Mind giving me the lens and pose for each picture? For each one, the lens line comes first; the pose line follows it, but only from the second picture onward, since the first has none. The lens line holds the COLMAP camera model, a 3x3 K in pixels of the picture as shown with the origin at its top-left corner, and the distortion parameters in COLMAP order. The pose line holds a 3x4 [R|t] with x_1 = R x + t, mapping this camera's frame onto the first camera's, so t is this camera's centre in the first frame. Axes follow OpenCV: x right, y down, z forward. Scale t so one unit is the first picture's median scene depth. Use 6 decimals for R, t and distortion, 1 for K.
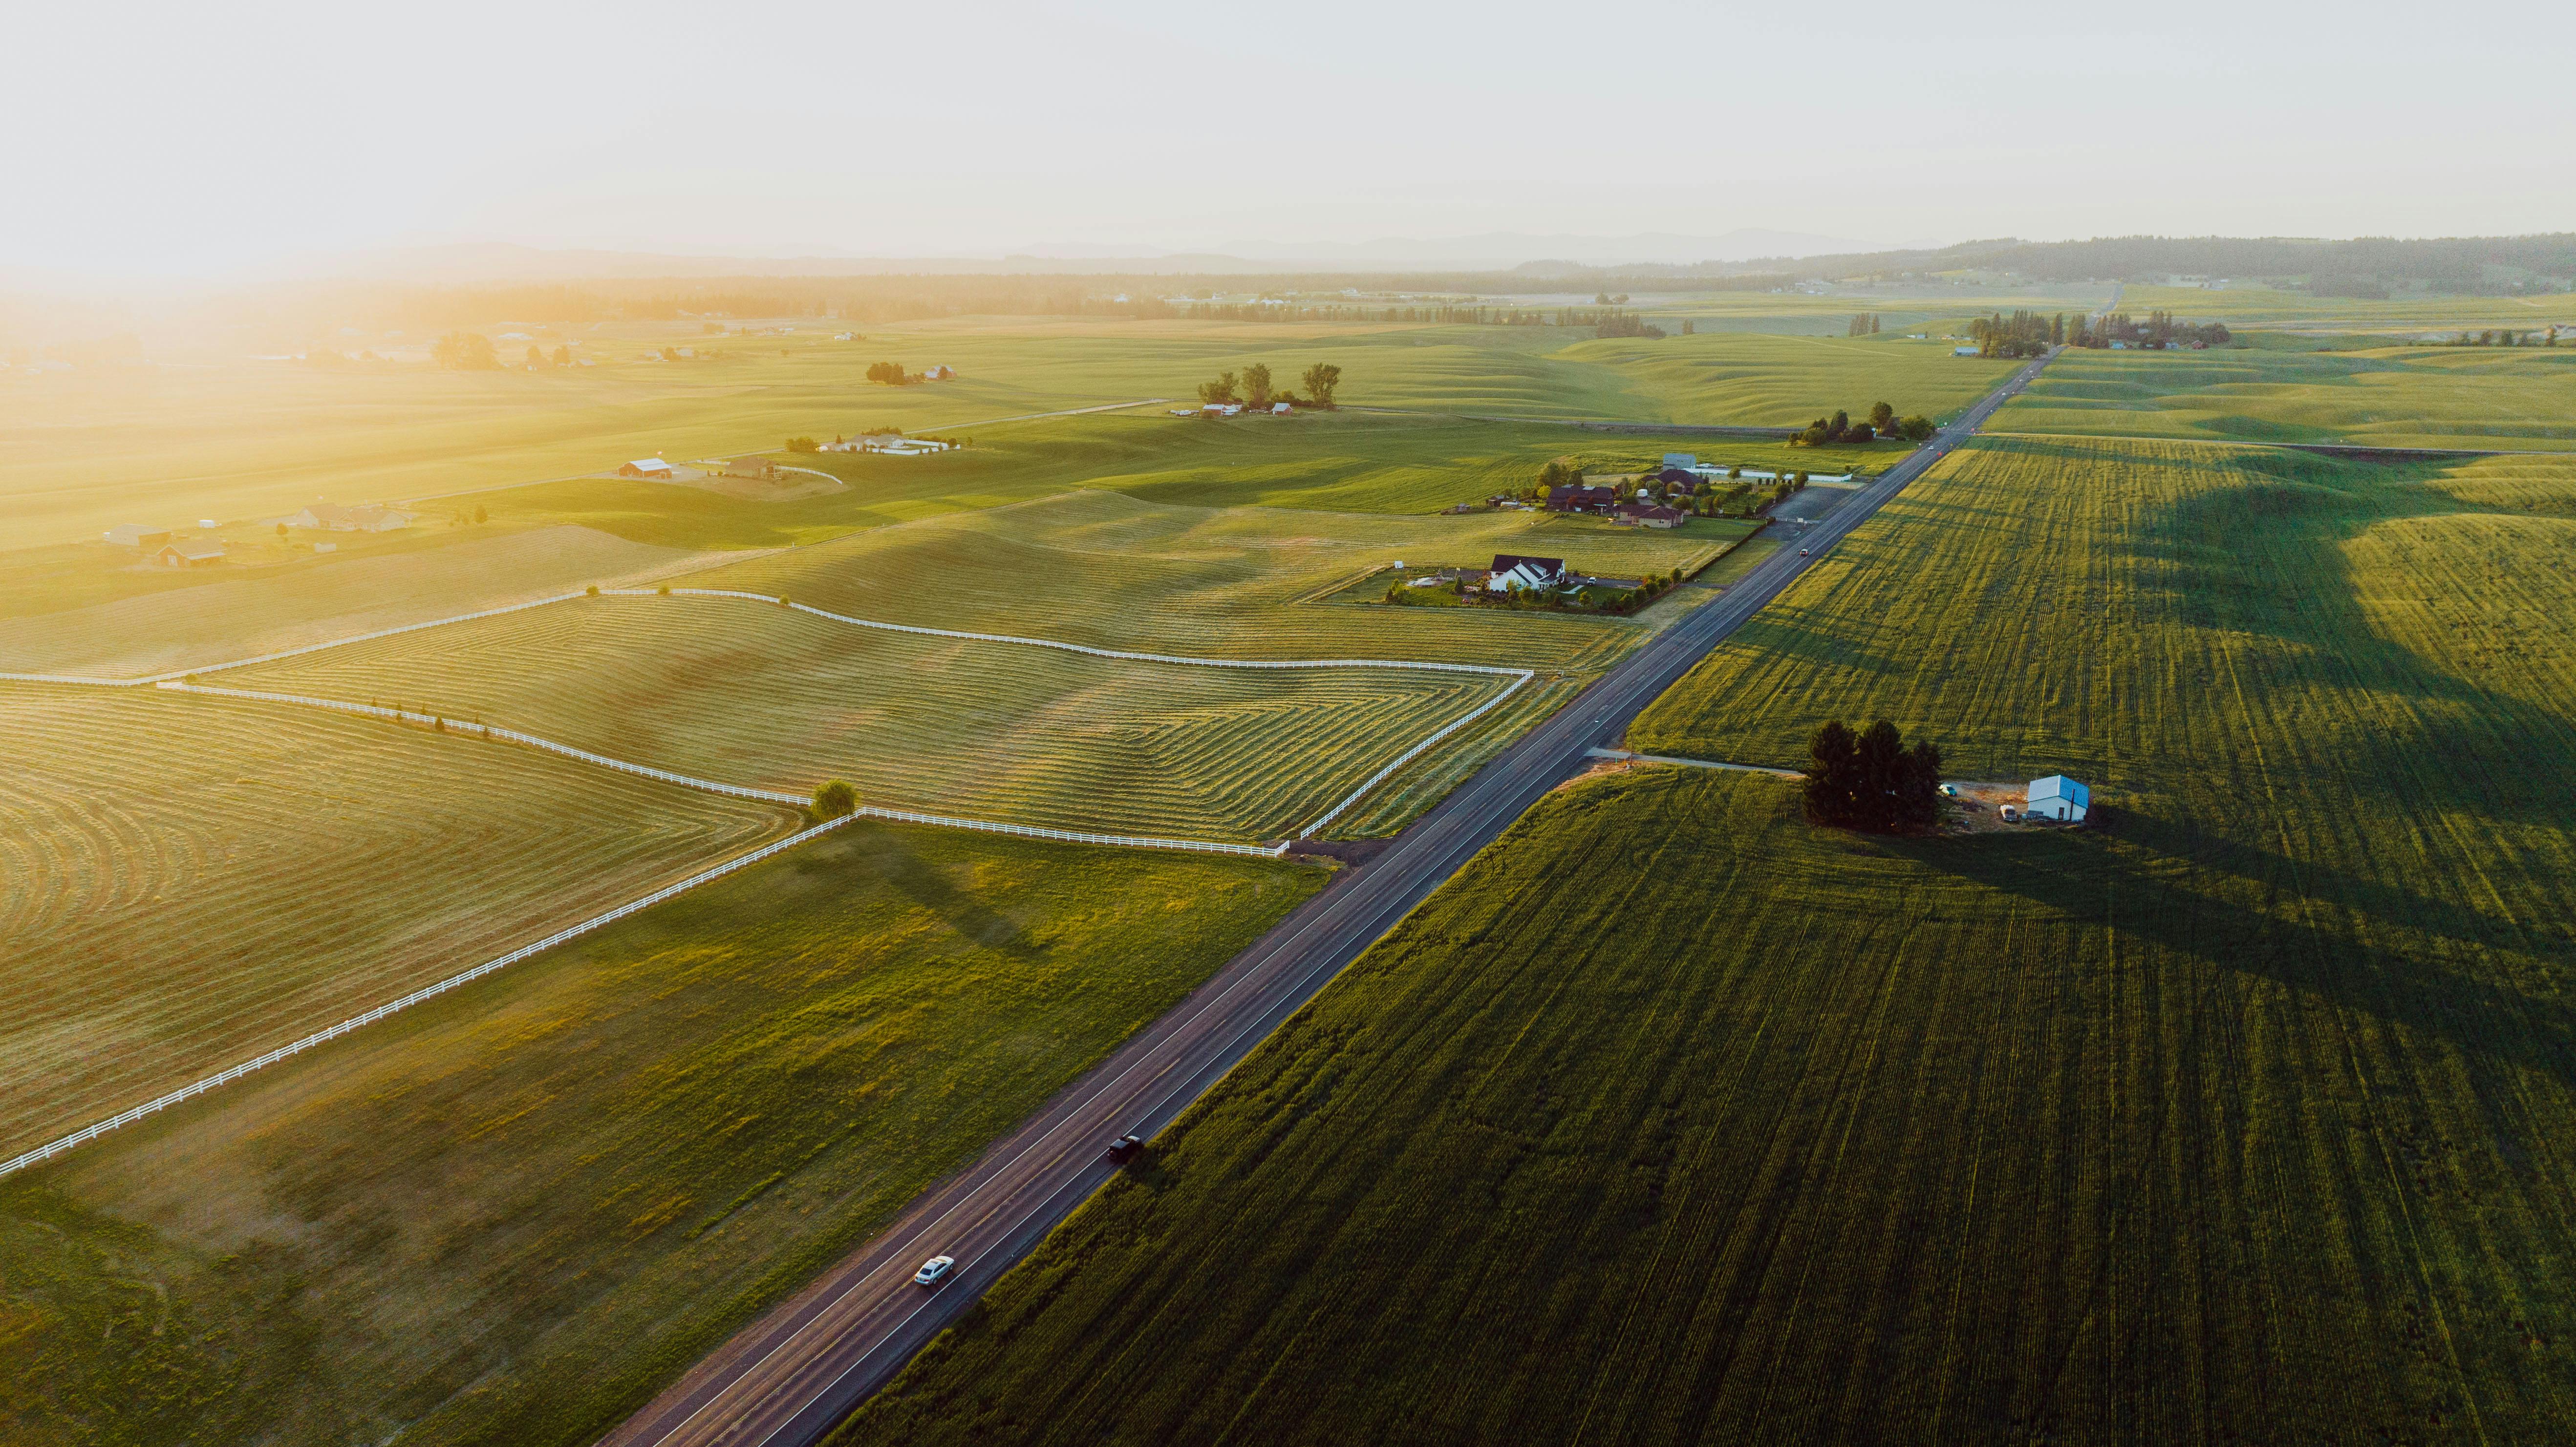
lens RADIAL K [[1808.1, 0, 1288.0], [0, 1808.1, 723.5], [0, 0, 1]] dist [-0.018744, 0.004047]
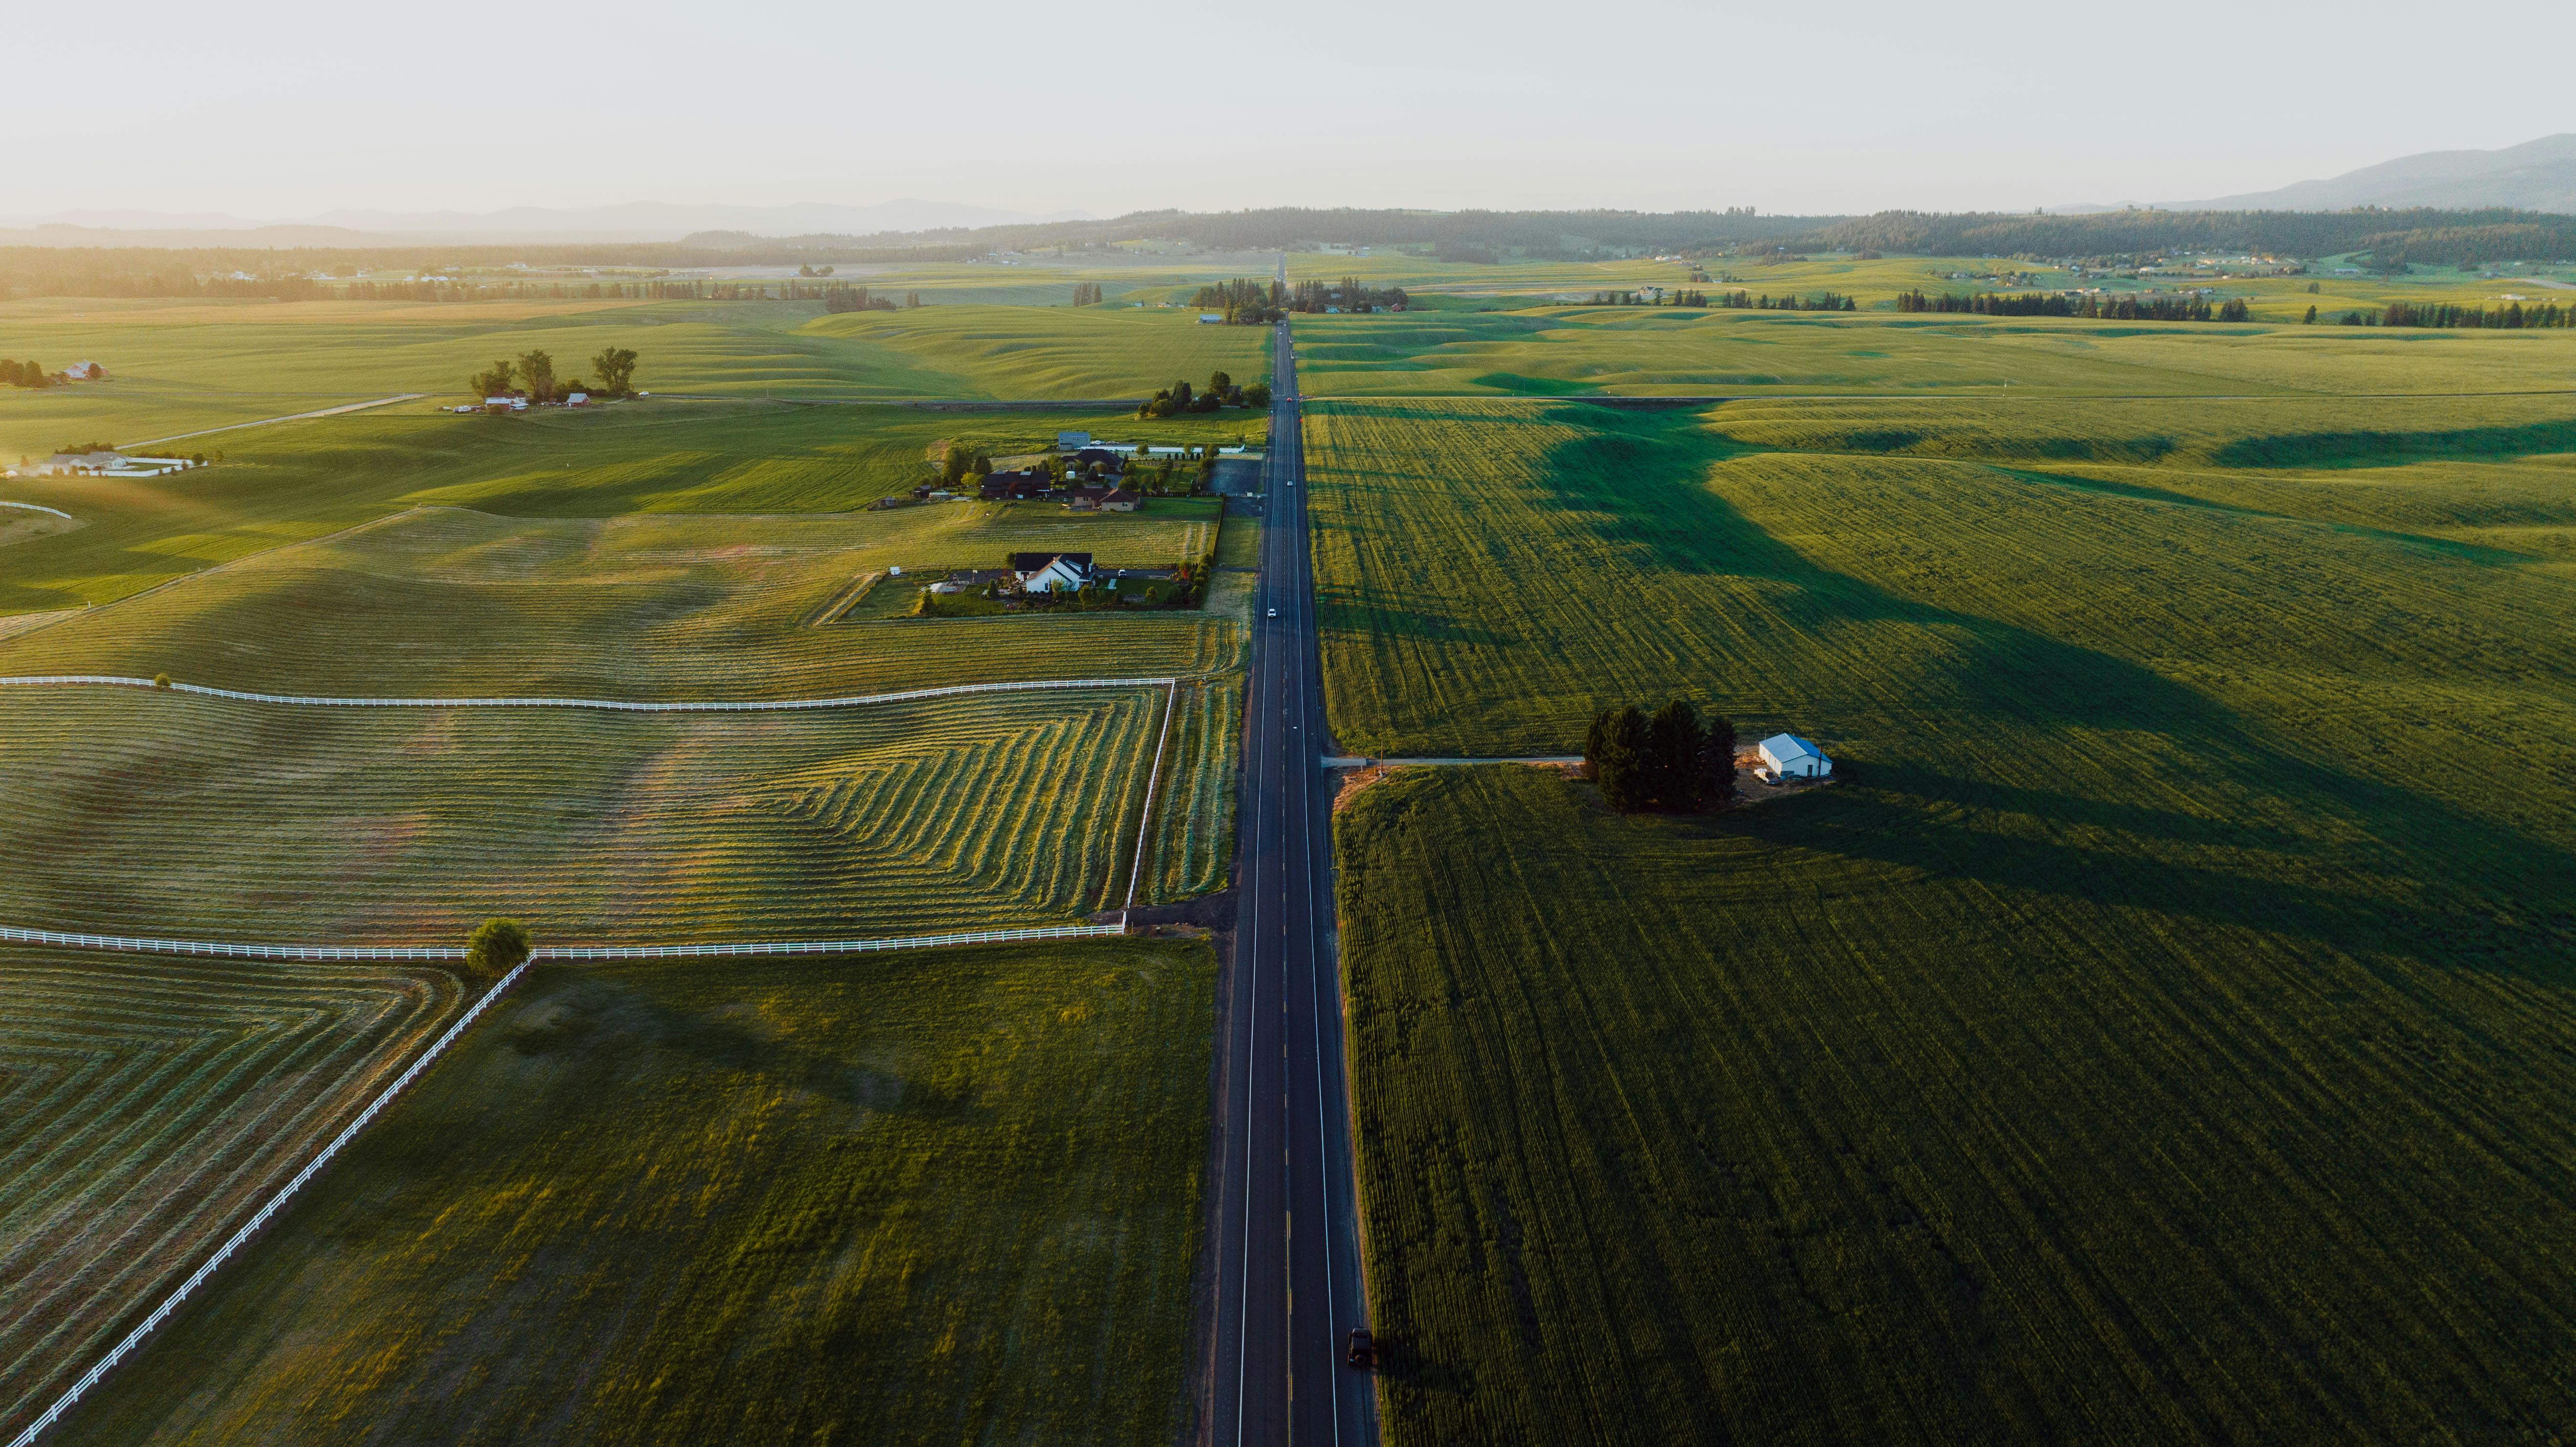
lens RADIAL K [[1808.1, 0, 1288.0], [0, 1808.1, 723.5], [0, 0, 1]] dist [-0.018744, 0.004047]
pose [[0.902099, -0.111020, 0.417003, -0.226382], [0.104562, 0.993778, 0.038378, -0.040194], [-0.418669, 0.008981, 0.908095, 0.148745]]
